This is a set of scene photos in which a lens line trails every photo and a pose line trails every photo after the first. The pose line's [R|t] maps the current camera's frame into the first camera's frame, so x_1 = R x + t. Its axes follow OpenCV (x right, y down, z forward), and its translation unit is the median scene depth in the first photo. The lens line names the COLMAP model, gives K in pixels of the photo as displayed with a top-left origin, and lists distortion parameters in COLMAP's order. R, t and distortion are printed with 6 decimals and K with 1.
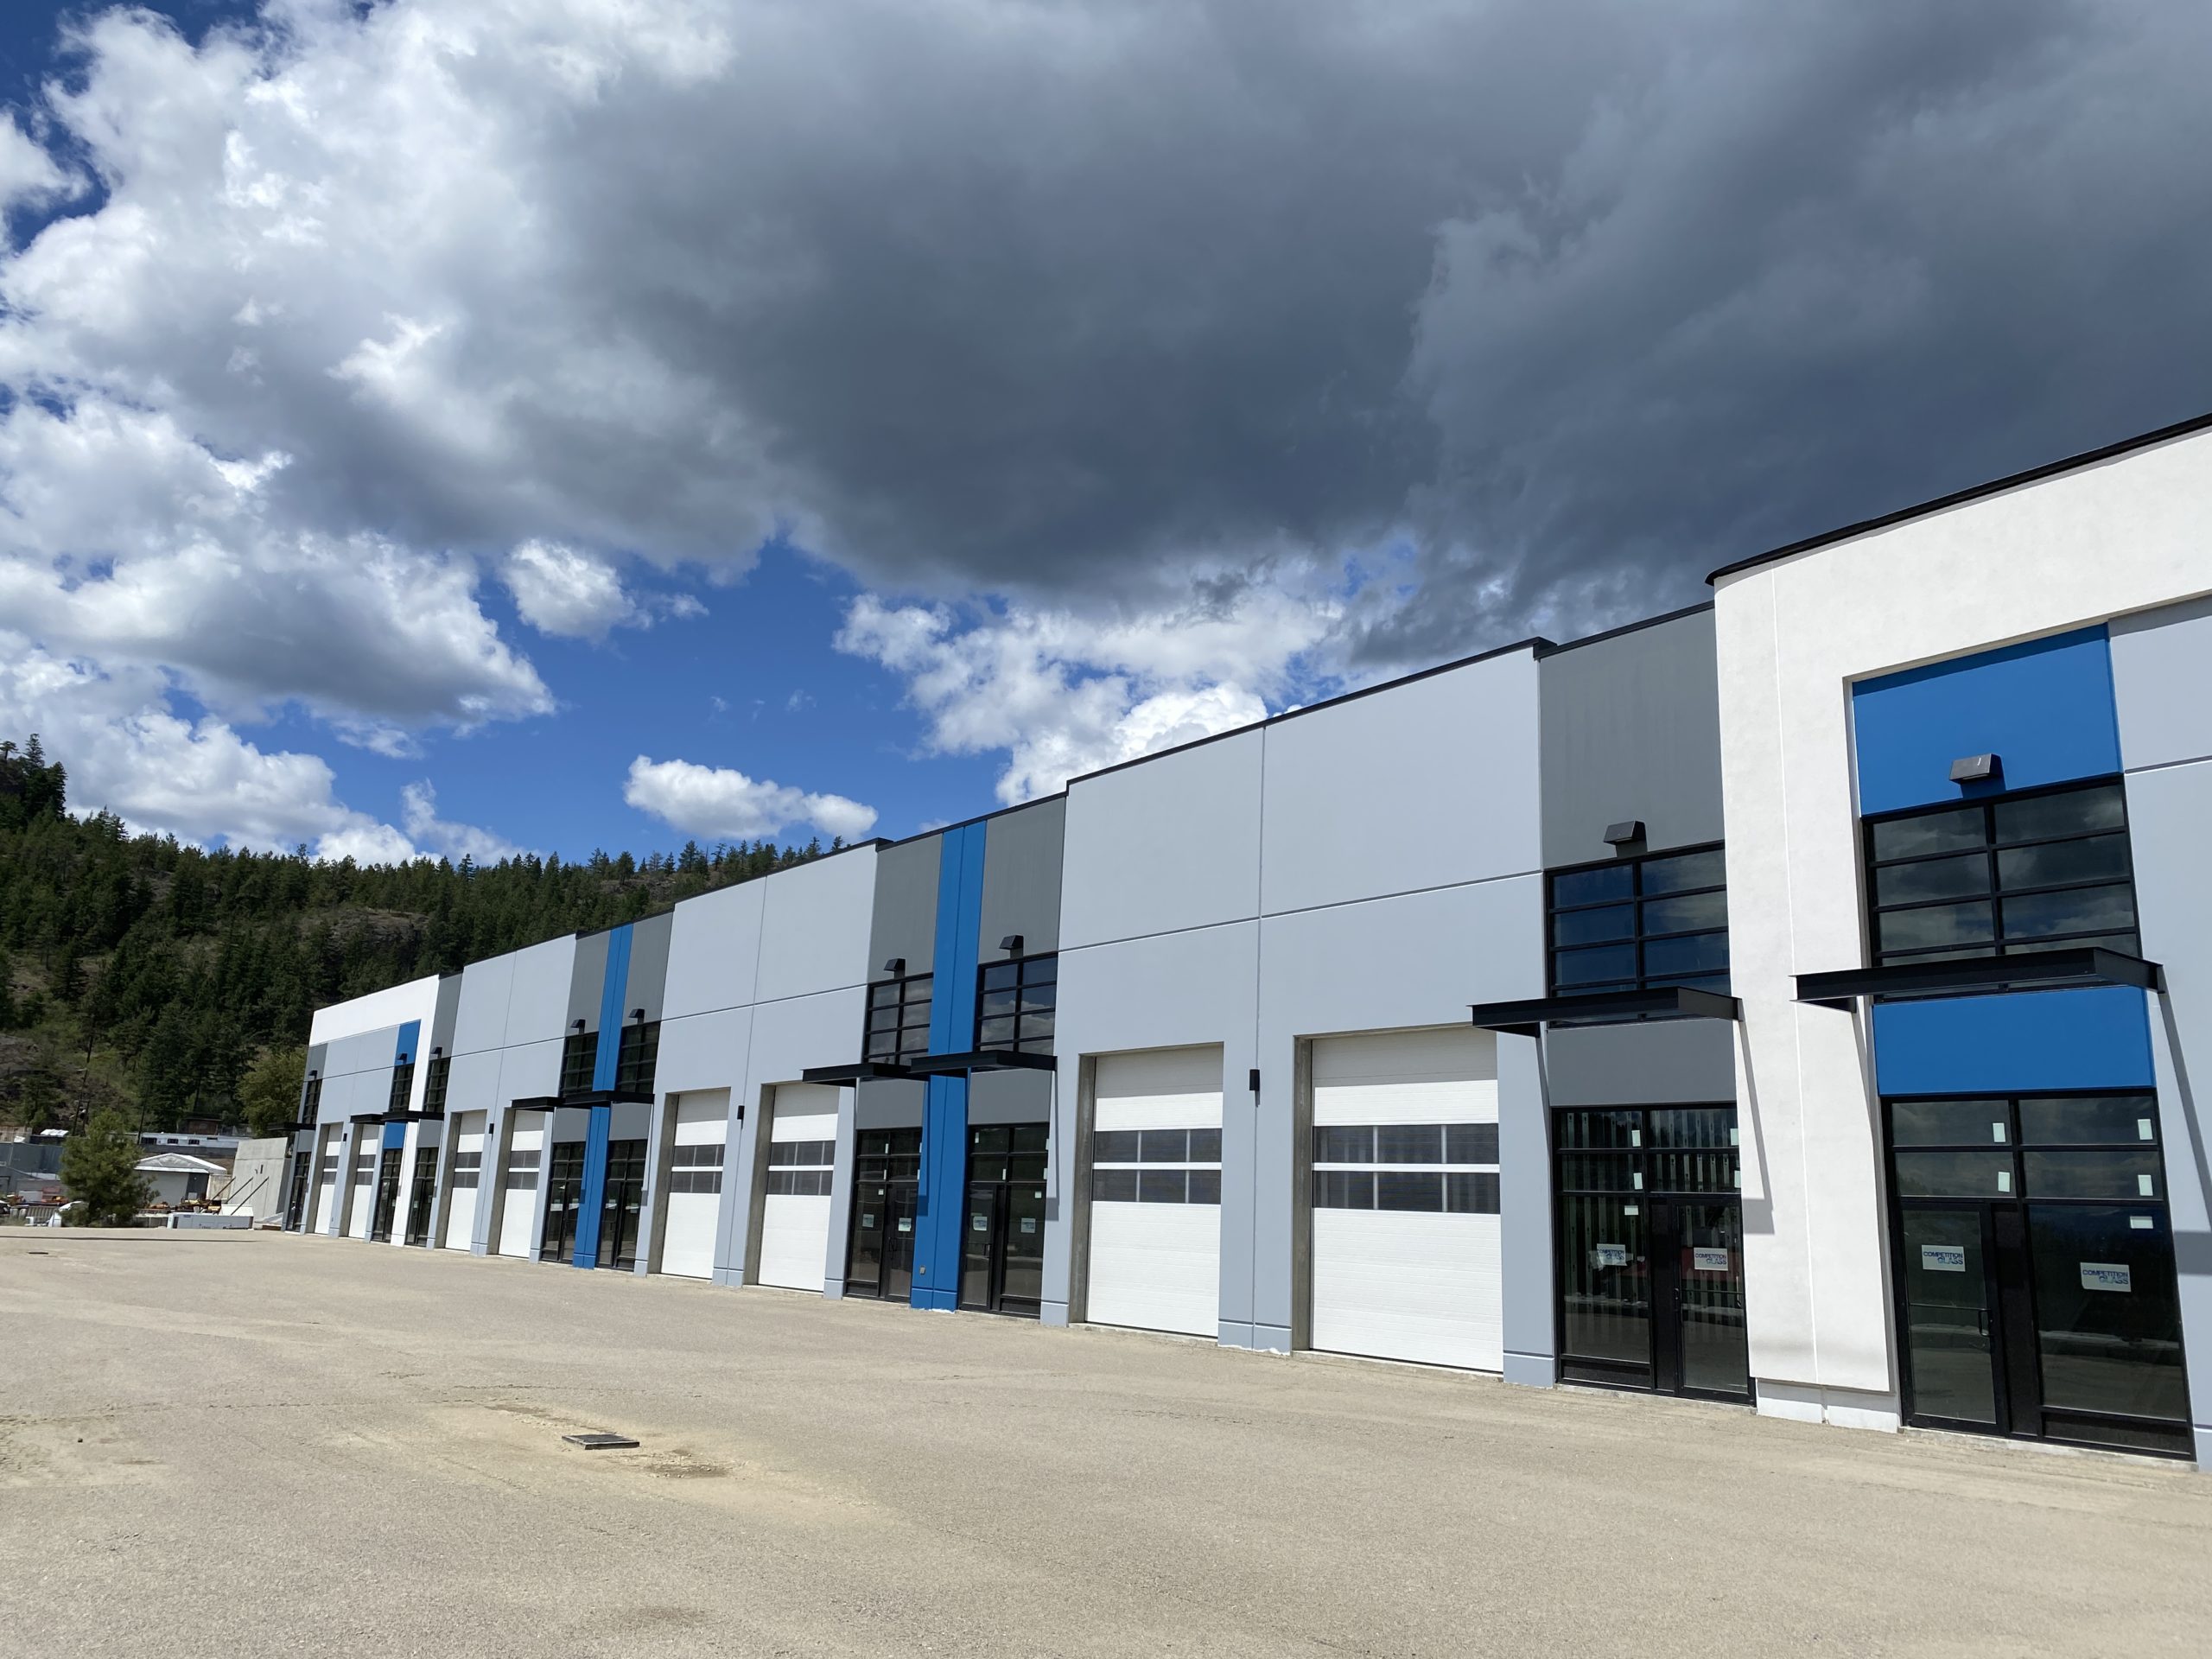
lens RADIAL K [[1719.0, 0, 1106.0], [0, 1719.0, 829.5], [0, 0, 1]] dist [0.097983, -0.154121]
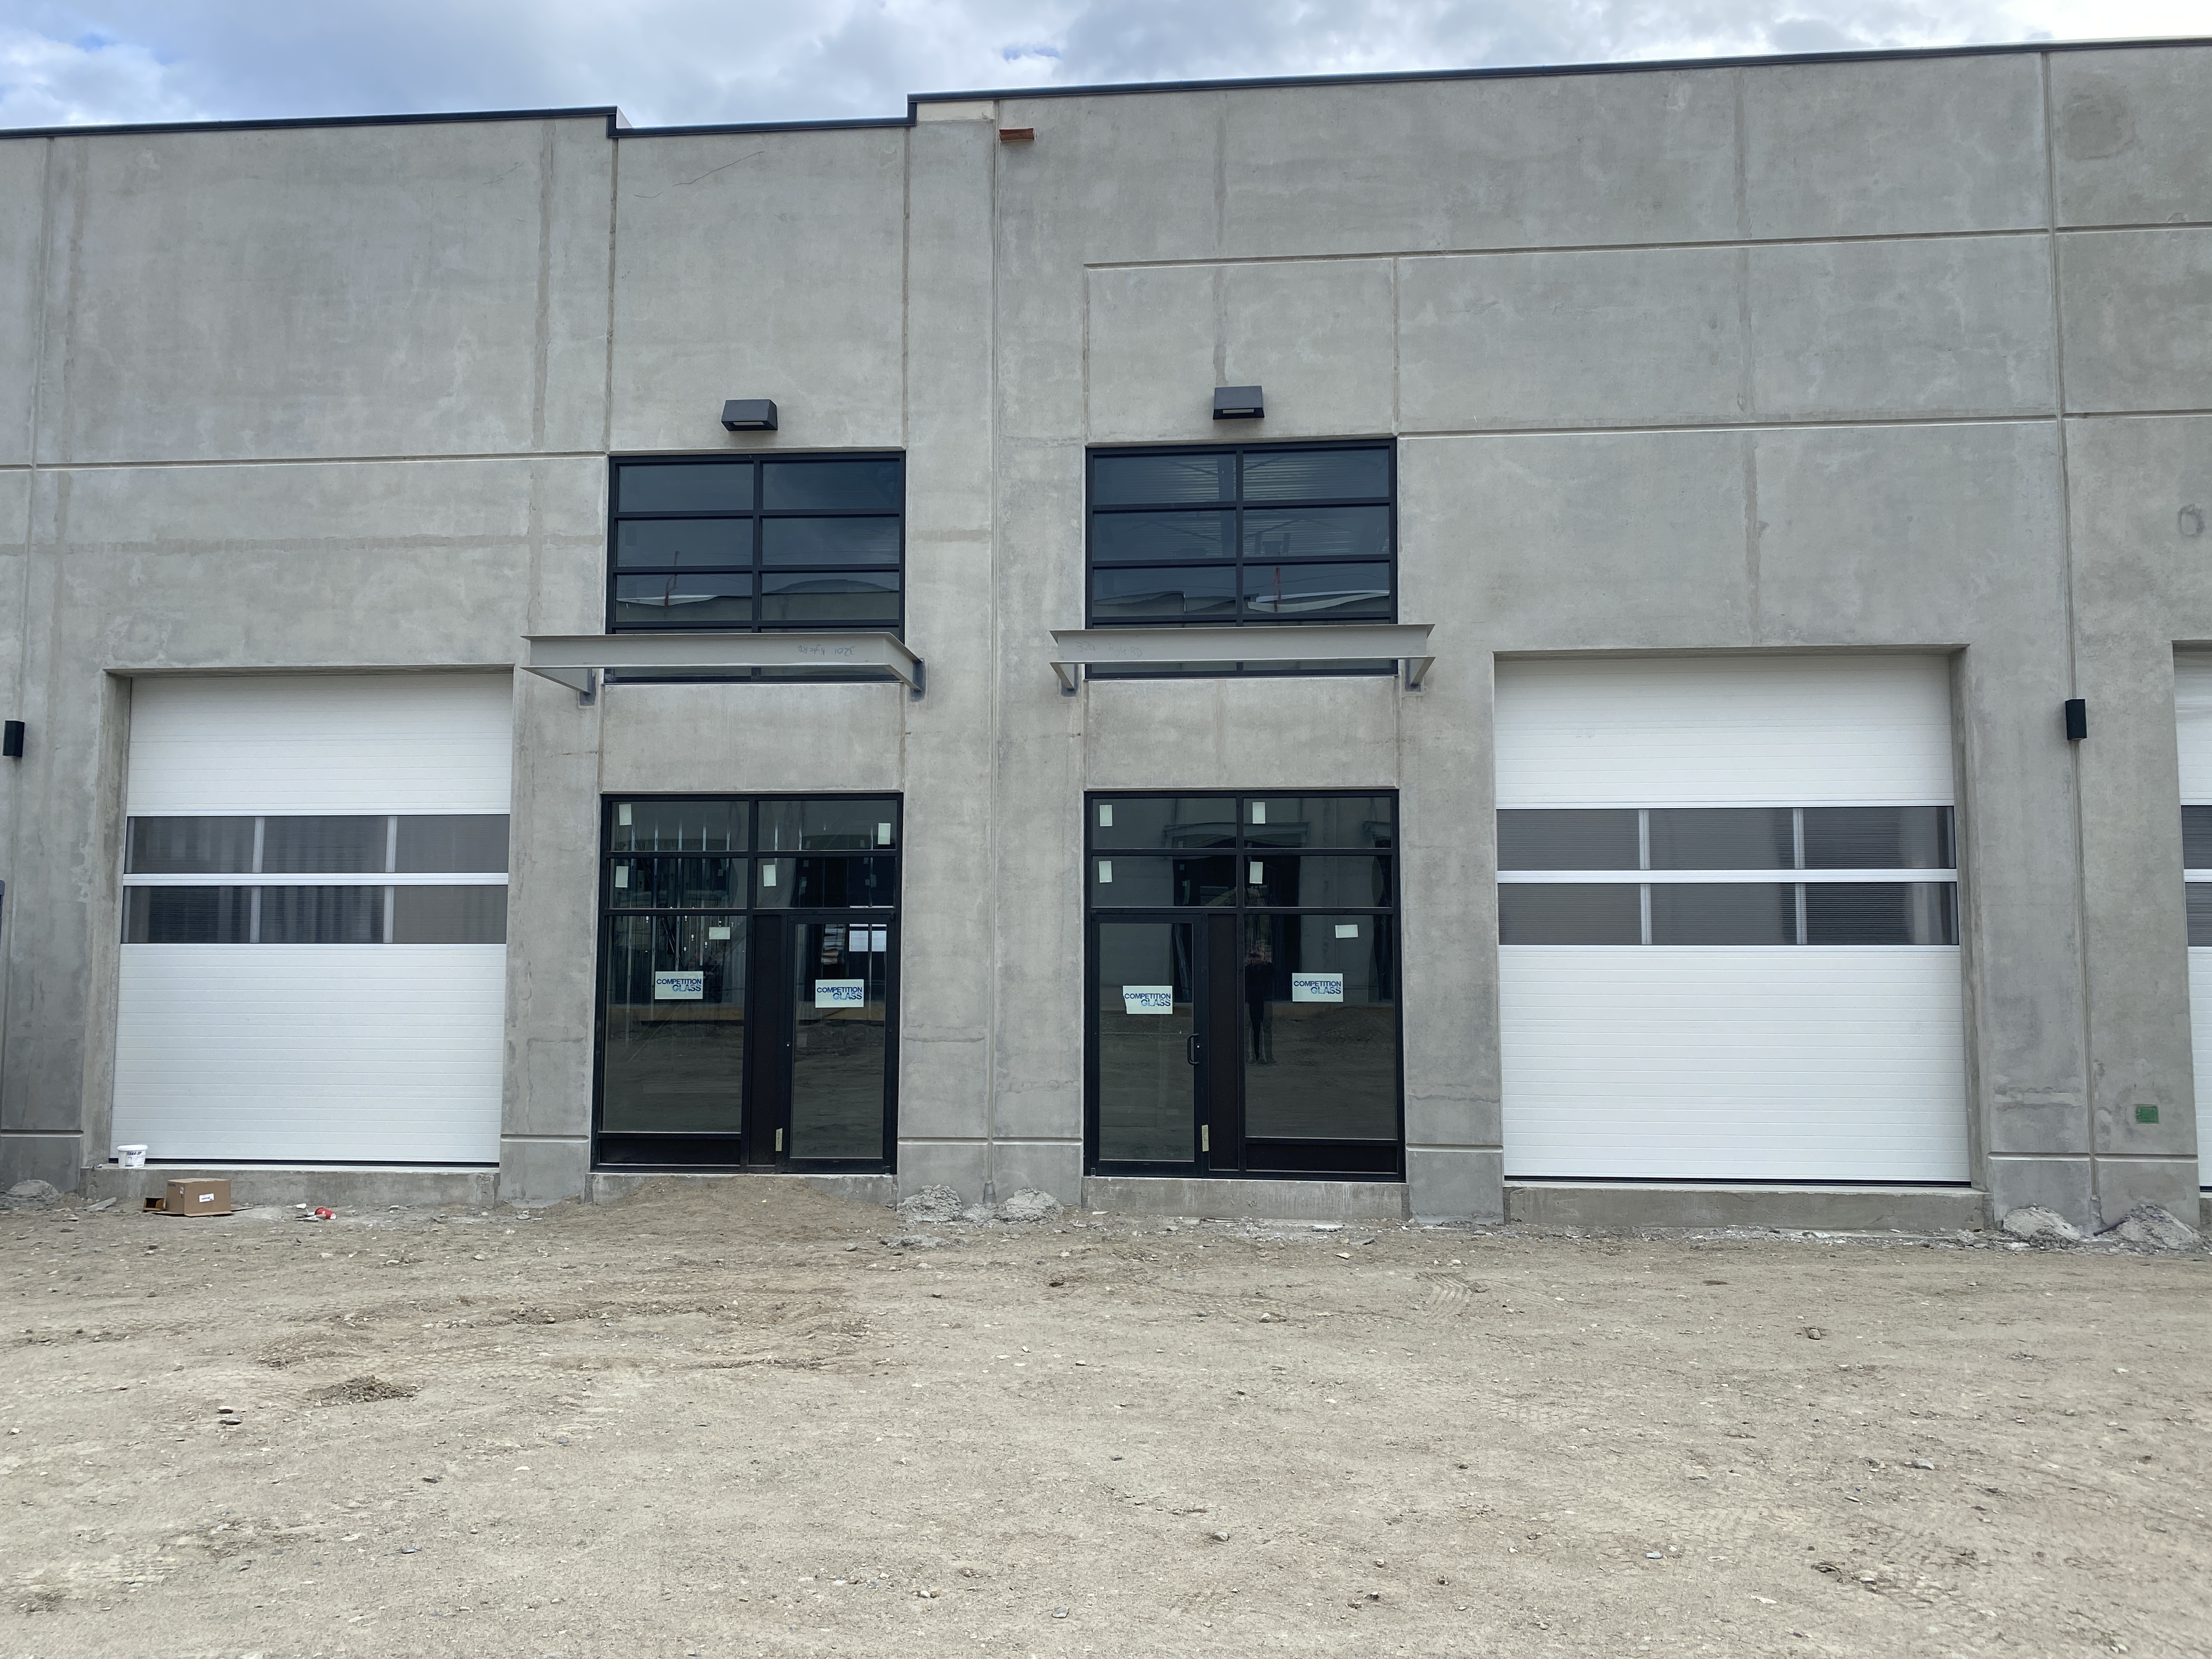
lens RADIAL K [[2044.9, 0, 1103.7], [0, 2044.9, 779.4], [0, 0, 1]] dist [0.141701, -0.308789]
pose [[0.678127, 0.034143, 0.734151, -0.219476], [-0.139684, 0.986700, 0.083136, 0.056894], [-0.721548, -0.158926, 0.673877, 0.289920]]
